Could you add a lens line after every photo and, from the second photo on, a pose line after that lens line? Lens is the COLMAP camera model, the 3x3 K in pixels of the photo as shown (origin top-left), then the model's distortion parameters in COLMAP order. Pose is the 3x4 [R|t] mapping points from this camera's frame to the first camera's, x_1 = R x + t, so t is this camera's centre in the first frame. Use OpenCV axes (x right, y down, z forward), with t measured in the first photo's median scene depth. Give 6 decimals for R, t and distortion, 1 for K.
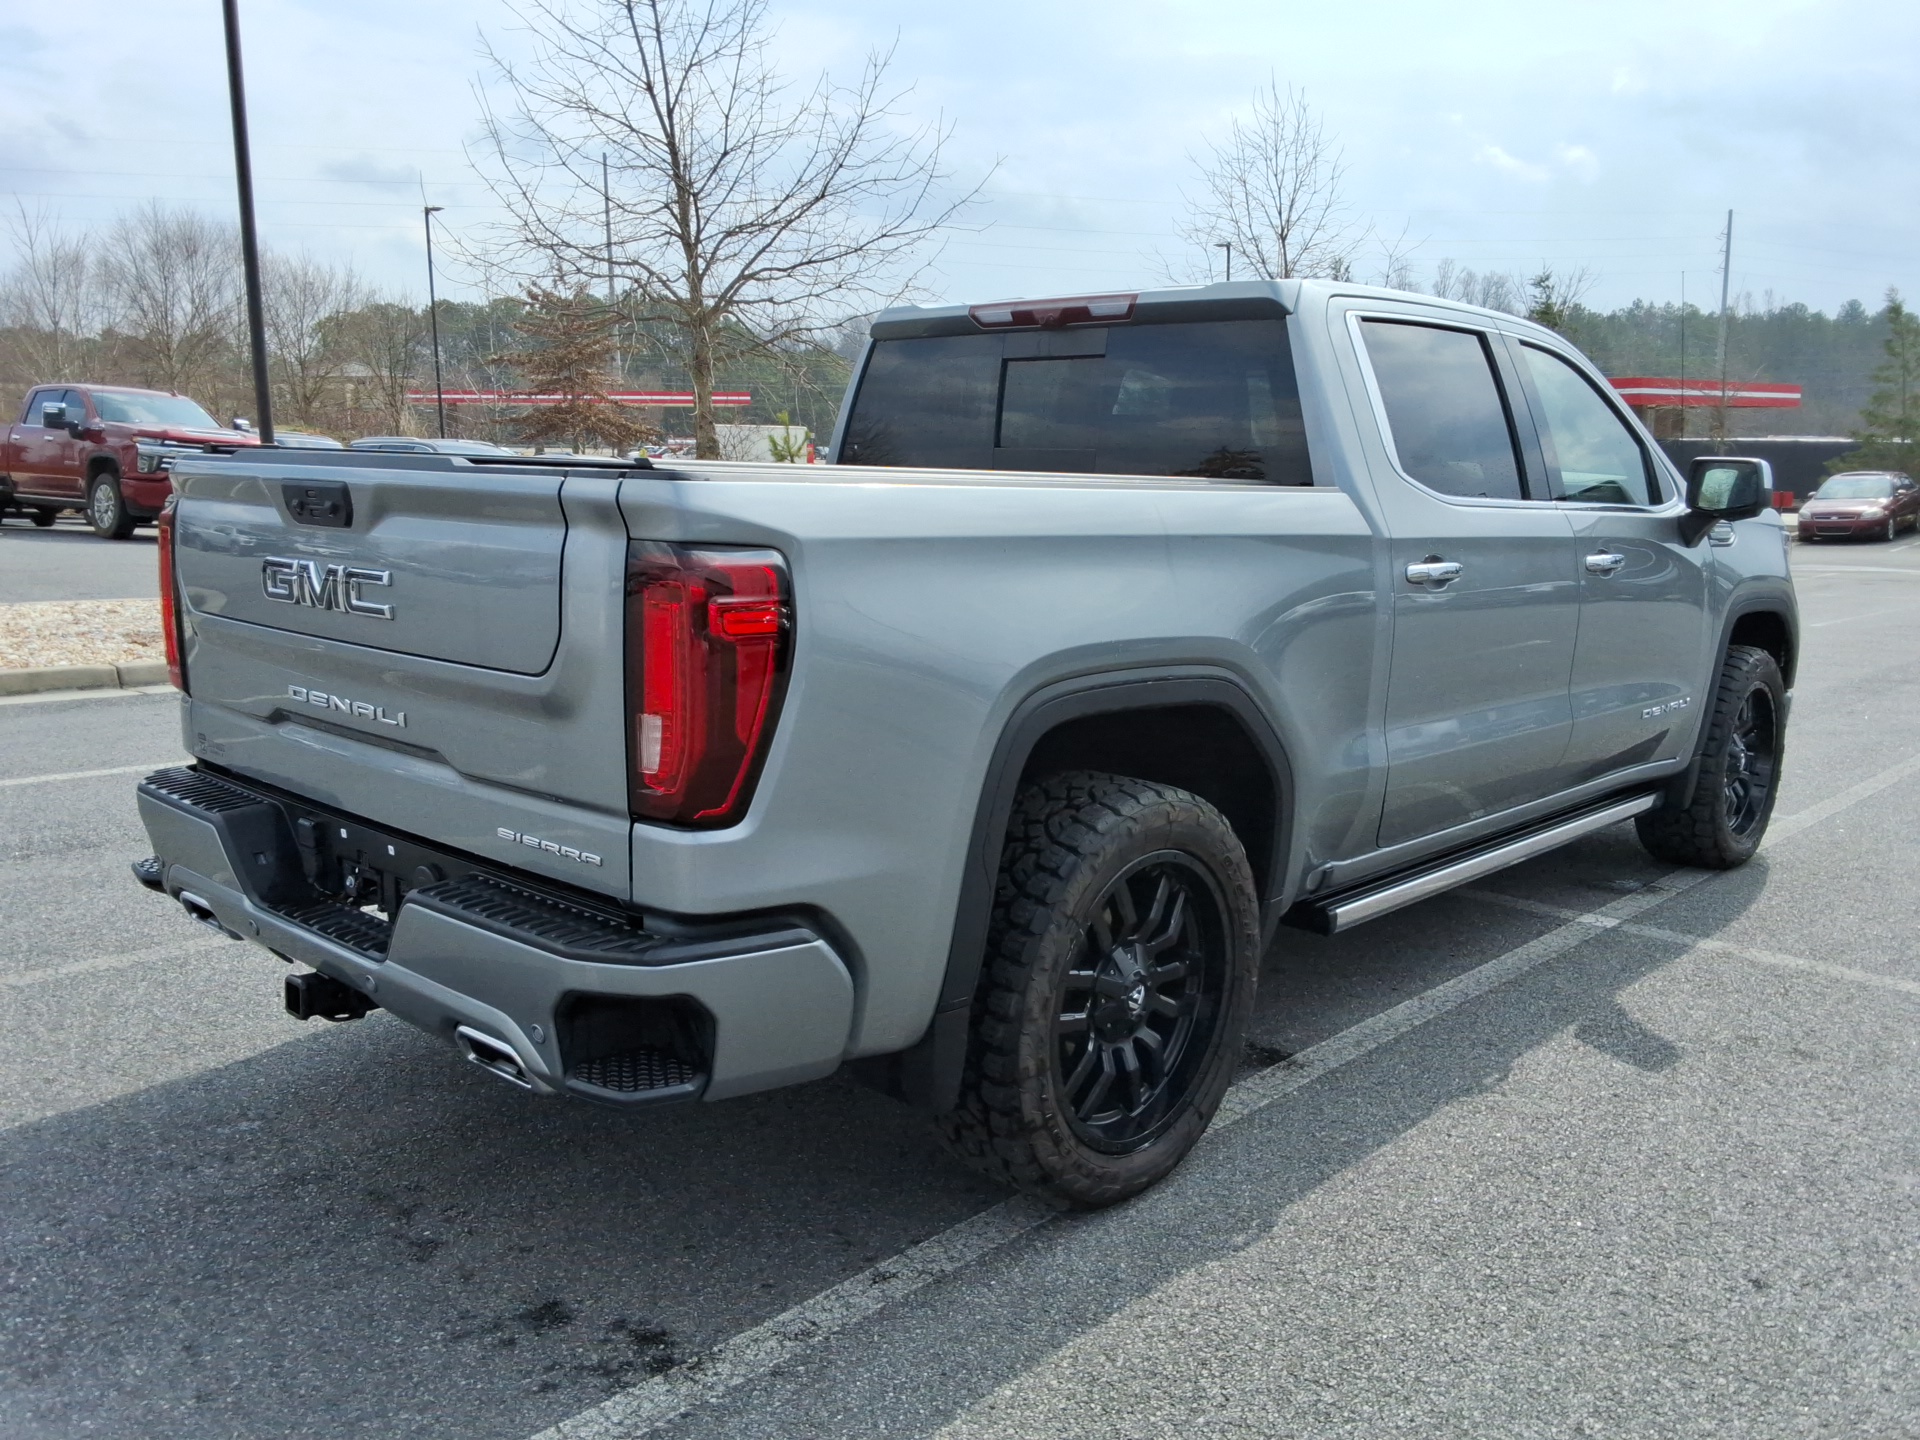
lens RADIAL K [[1517.8, 0, 978.6], [0, 1517.8, 714.0], [0, 0, 1]] dist [0.129369, -0.201351]
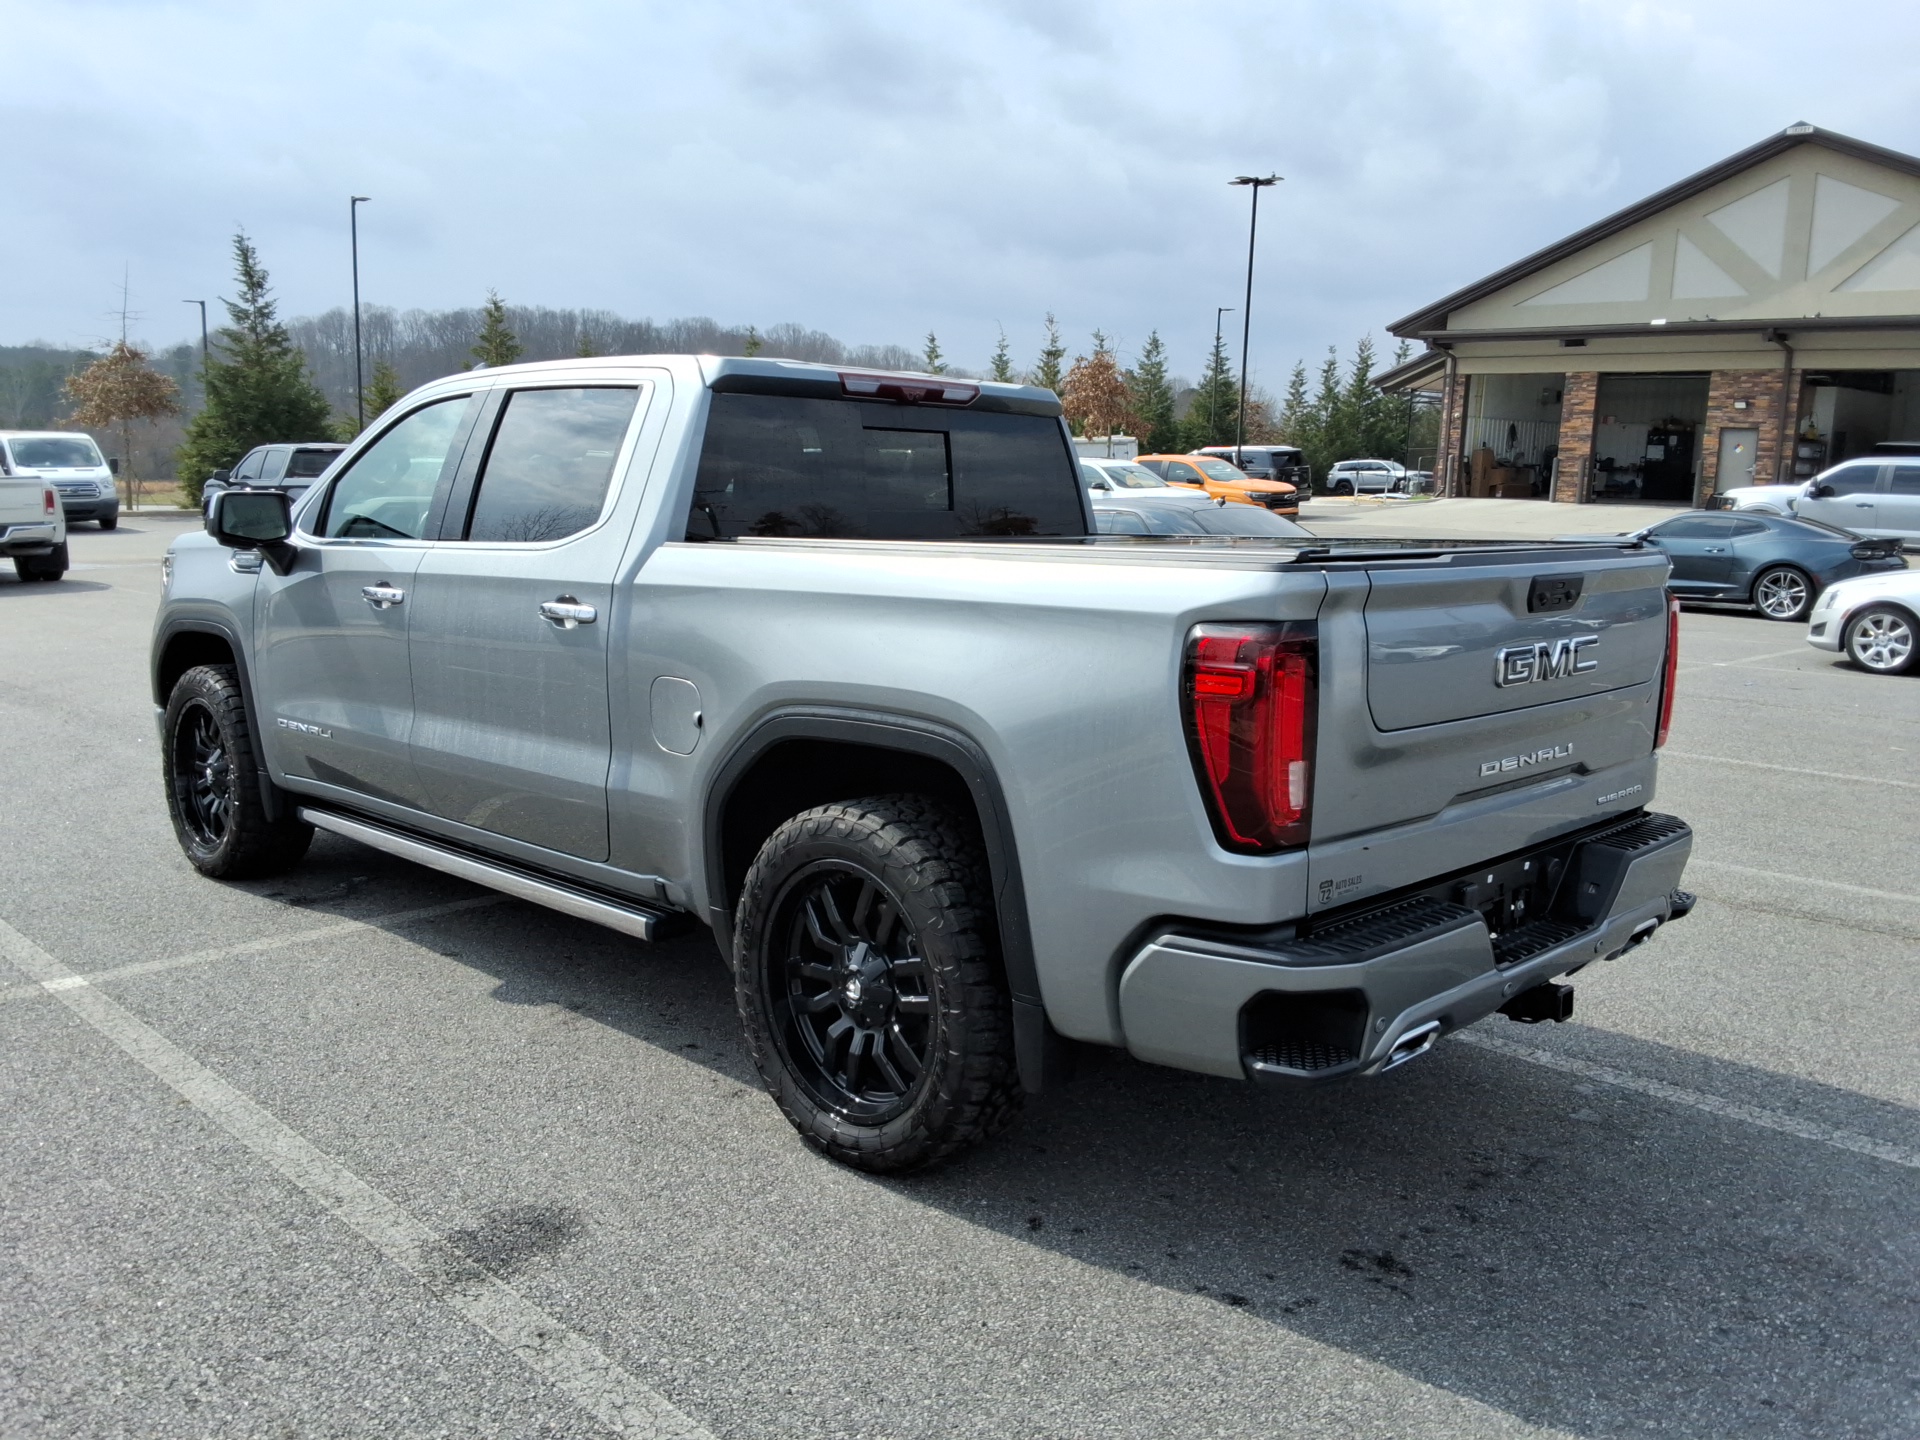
lens RADIAL K [[1530.0, 0, 965.2], [0, 1530.0, 705.2], [0, 0, 1]] dist [0.118501, -0.184648]
pose [[0.044842, -0.156410, 0.986674, -1.149752], [0.148004, 0.977808, 0.148278, -0.207431], [-0.987970, 0.139383, 0.066996, 0.960409]]
